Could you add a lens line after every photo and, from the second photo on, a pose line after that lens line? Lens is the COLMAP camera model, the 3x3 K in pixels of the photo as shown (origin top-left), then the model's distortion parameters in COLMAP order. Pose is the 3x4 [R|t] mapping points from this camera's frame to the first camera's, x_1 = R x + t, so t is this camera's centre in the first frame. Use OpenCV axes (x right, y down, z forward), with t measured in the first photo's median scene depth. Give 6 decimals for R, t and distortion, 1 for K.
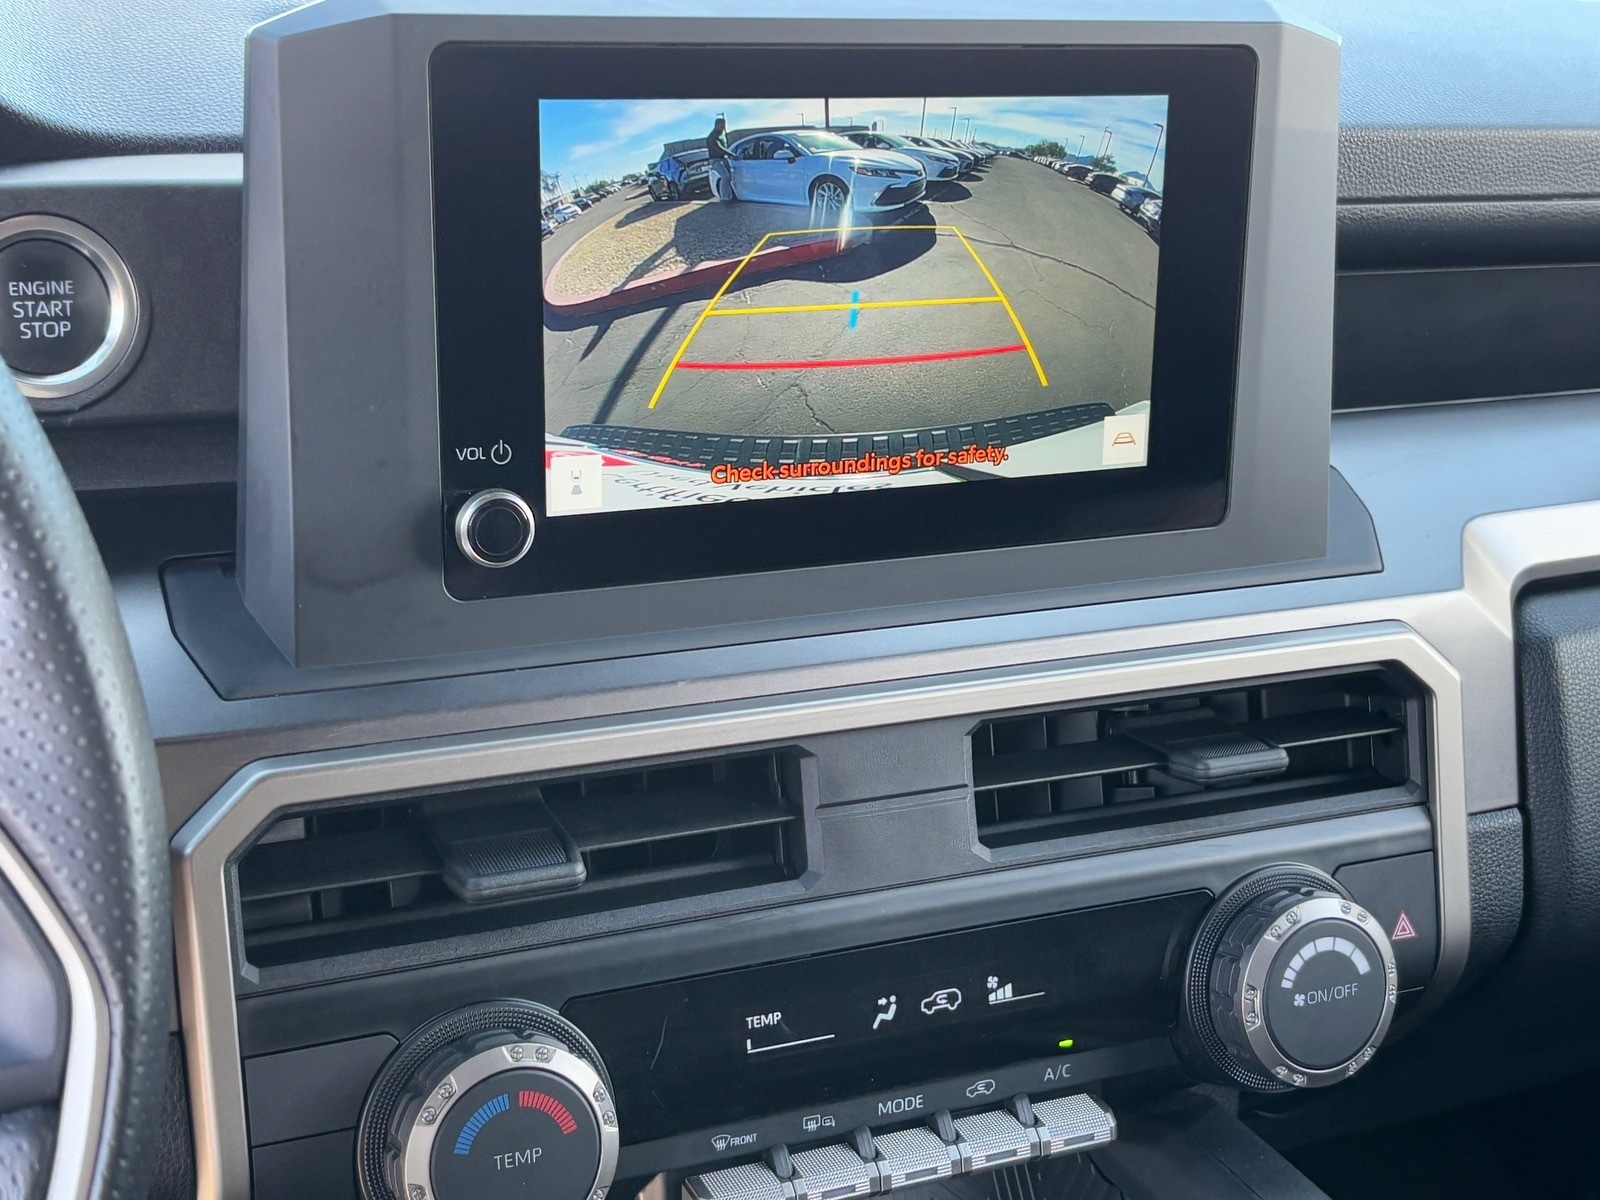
lens RADIAL K [[2347.8, 0, 772.7], [0, 2347.8, 627.3], [0, 0, 1]] dist [0.098023, 0.000000]
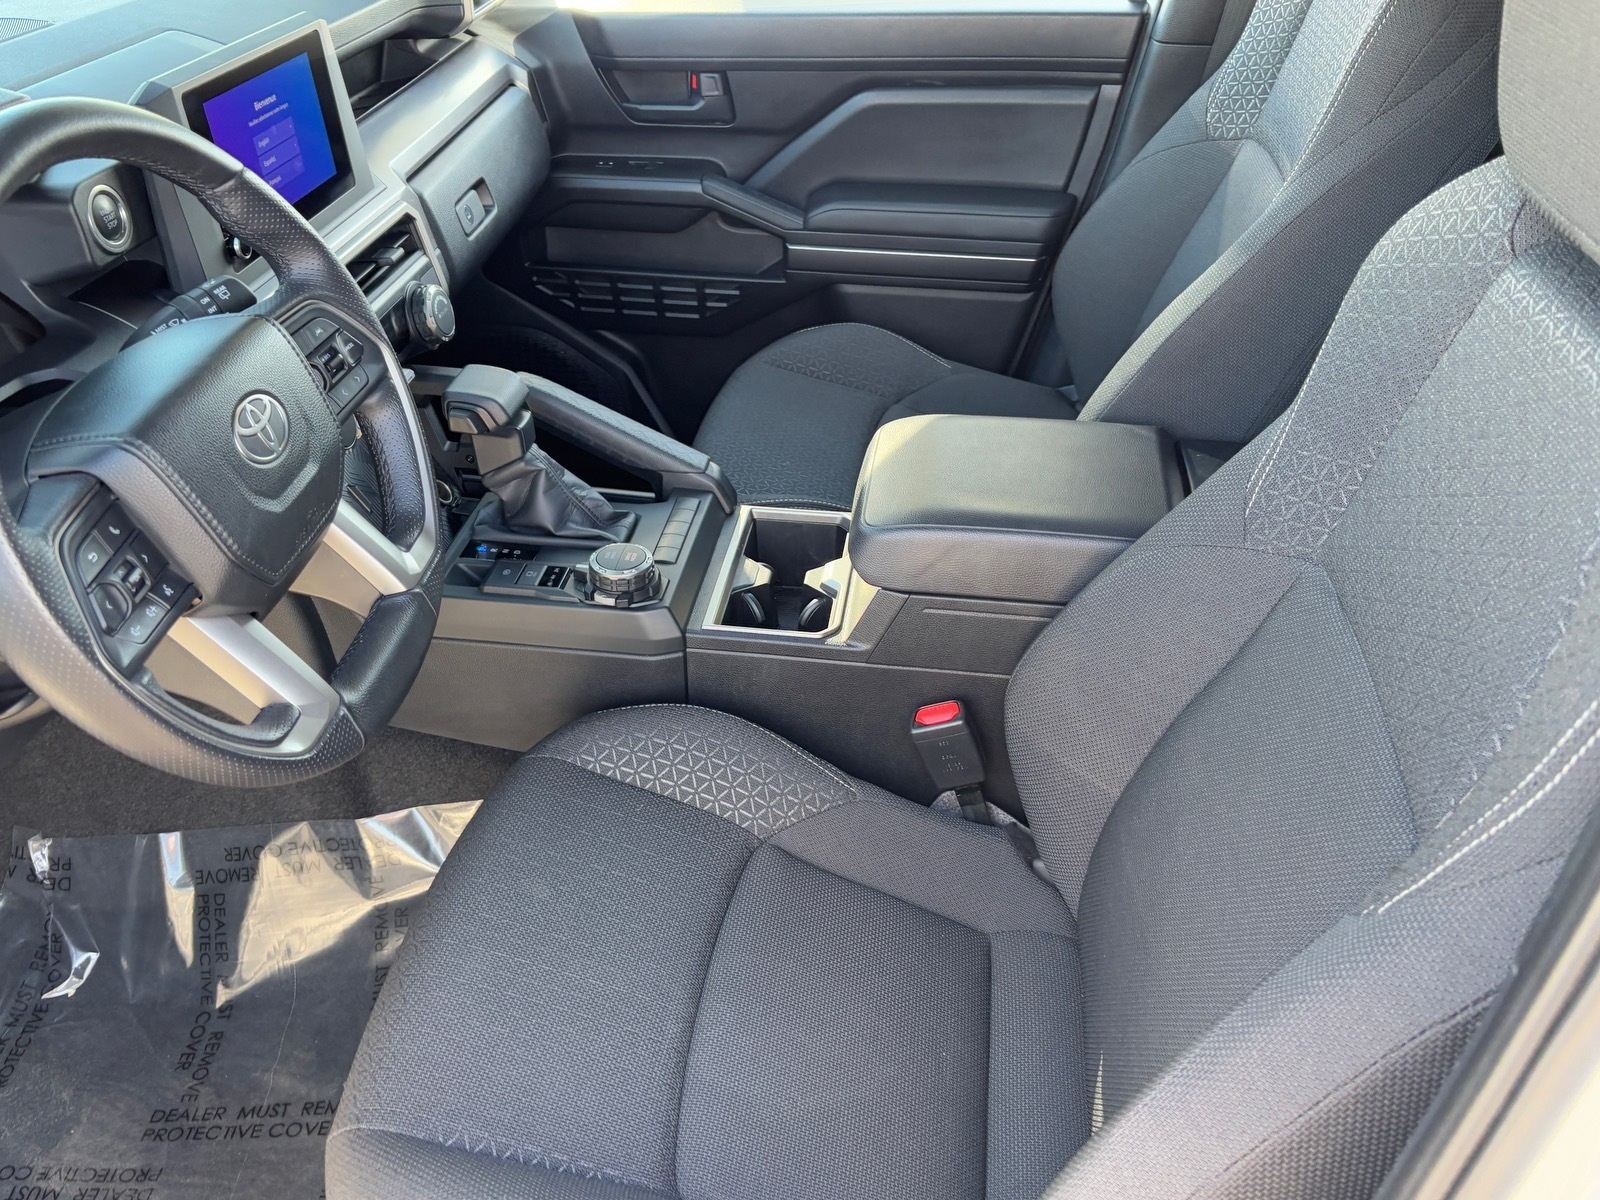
lens RADIAL K [[1379.7, 0, 782.1], [0, 1379.7, 603.0], [0, 0, 1]] dist [0.047820, -0.054761]
pose [[0.551894, -0.493667, 0.672091, -1.093430], [0.285977, 0.869115, 0.403554, -0.155055], [-0.783346, -0.030517, 0.620837, -0.664866]]
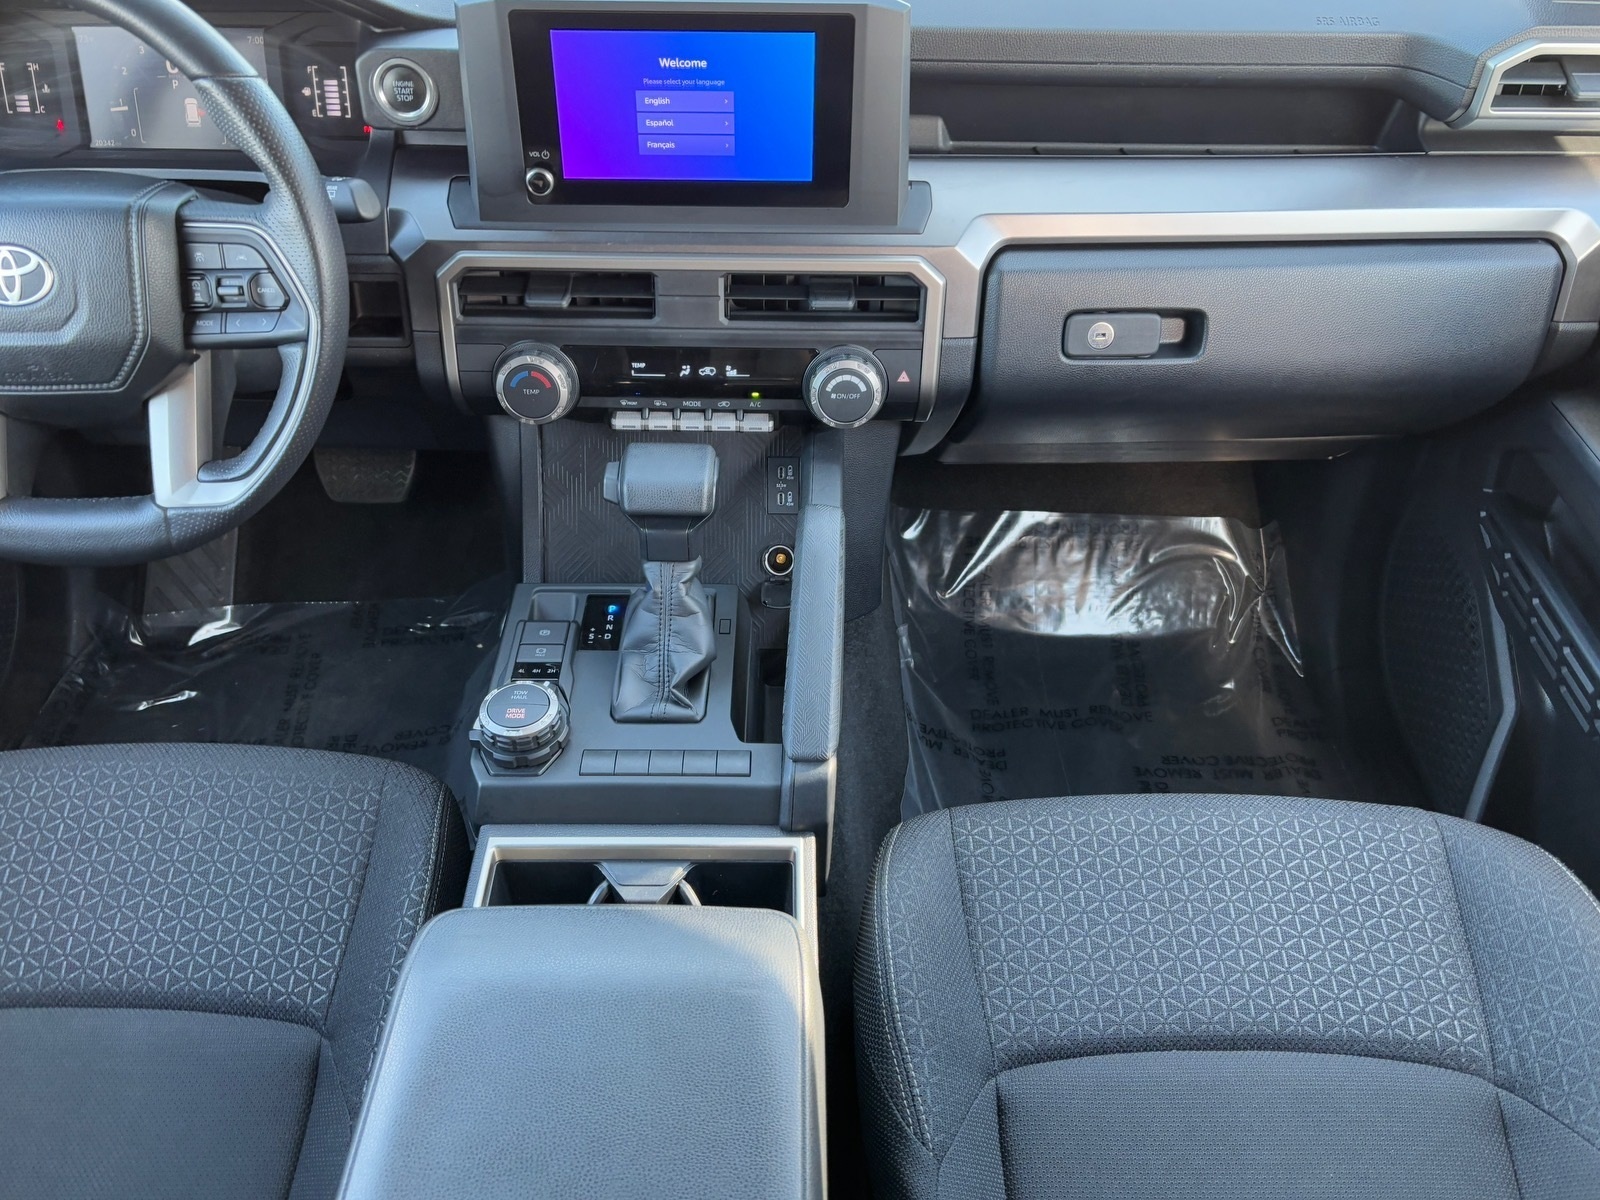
lens RADIAL K [[1326.1, 0, 788.6], [0, 1326.1, 618.2], [0, 0, 1]] dist [0.031190, -0.037555]
pose [[0.901493, 0.260007, -0.345987, 0.801123], [-0.108567, 0.909723, 0.400772, -0.224852], [0.418955, -0.323730, 0.848337, -0.419368]]
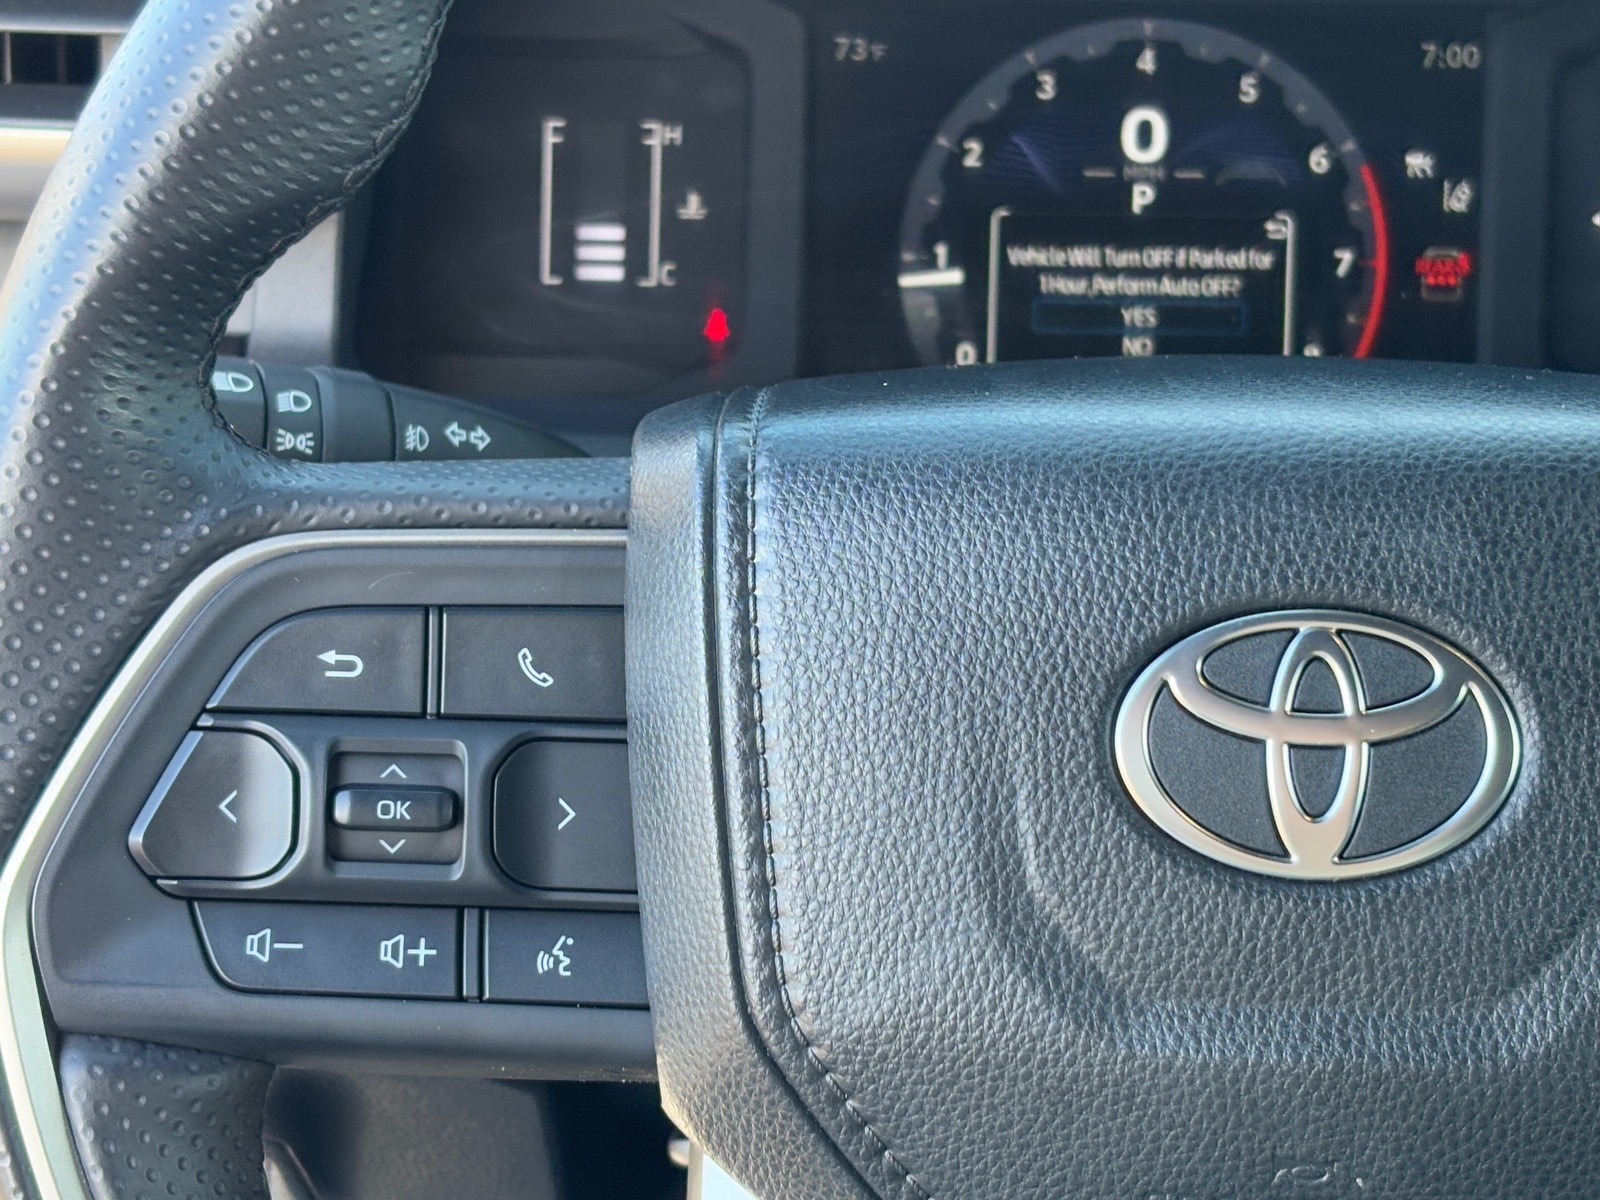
lens RADIAL K [[3068.4, 0, 760.5], [0, 3068.4, 618.8], [0, 0, 1]] dist [0.119413, 0.000000]
pose [[0.877205, 0.129088, -0.462437, -0.238511], [-0.121082, 0.991524, 0.047100, 0.036486], [0.464598, 0.014676, 0.885400, -0.144993]]
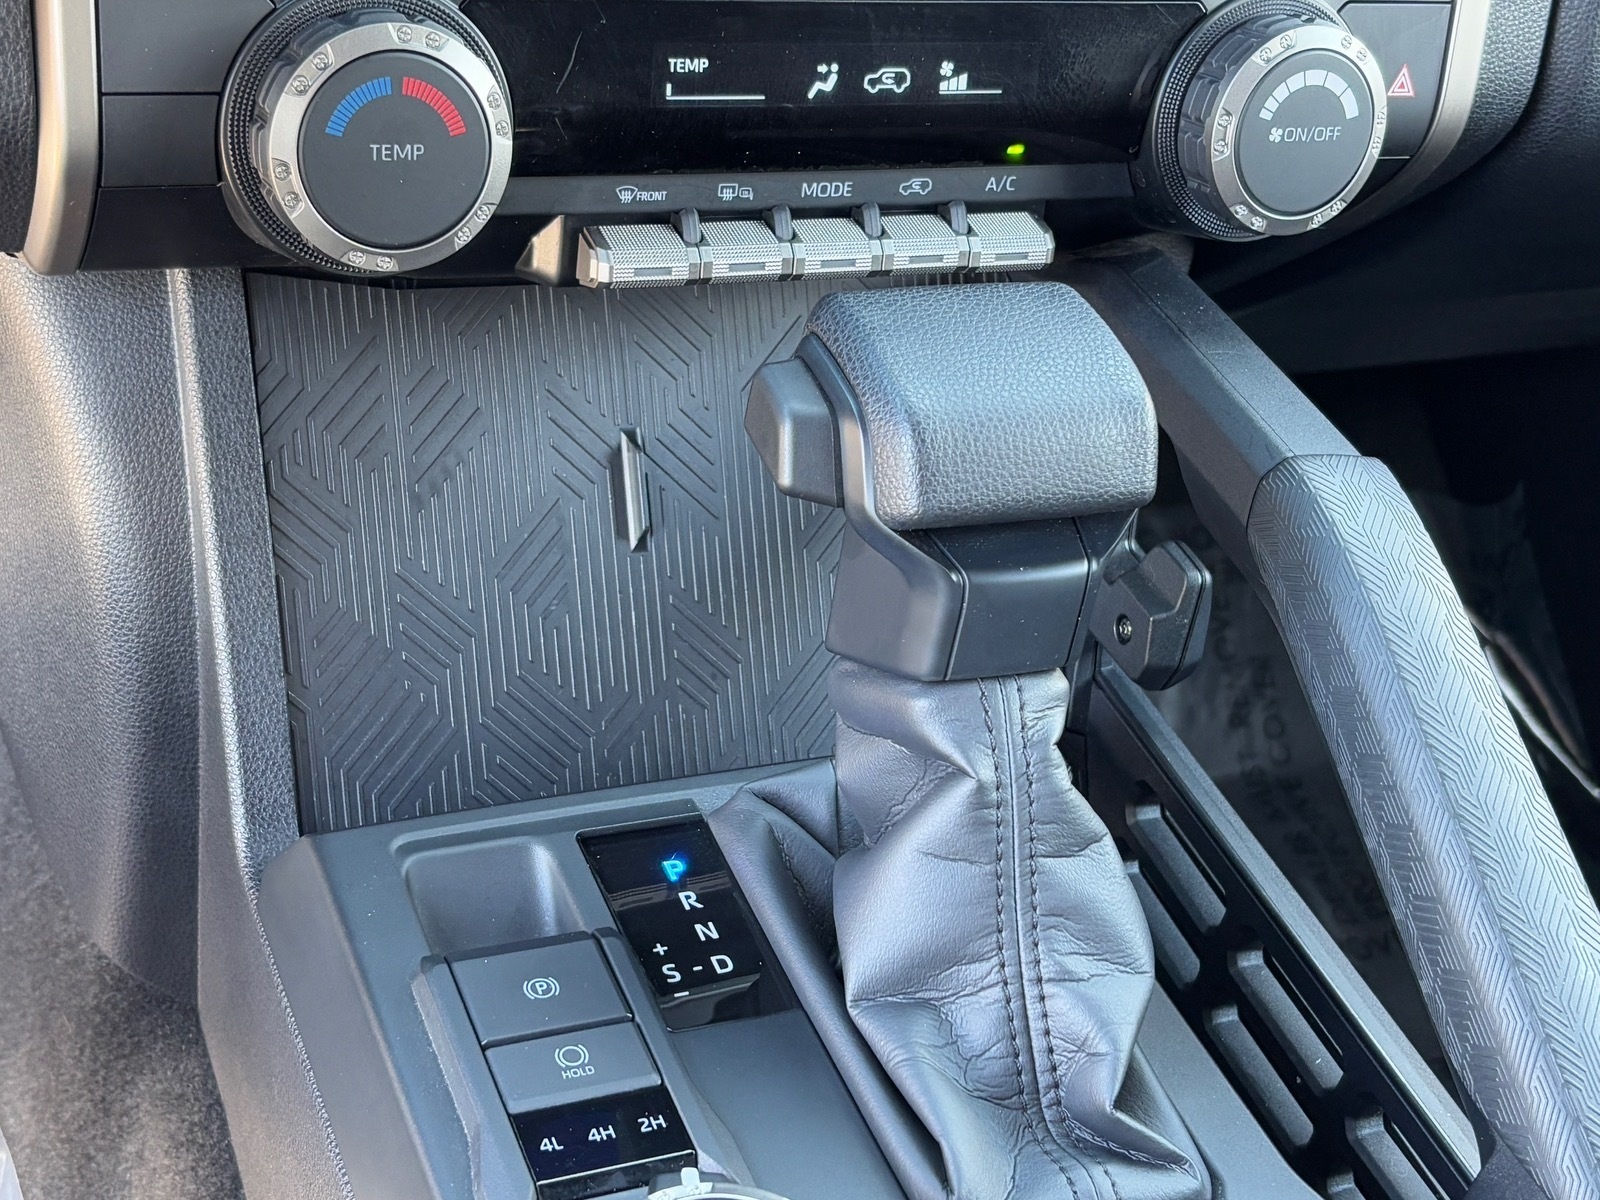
lens RADIAL K [[2347.8, 0, 771.6], [0, 2347.8, 603.8], [0, 0, 1]] dist [0.098023, 0.000000]
pose [[0.991300, 0.127788, 0.031525, 0.024916], [-0.131509, 0.951823, 0.277016, 0.106149], [0.005393, -0.278752, 0.960348, 0.073213]]
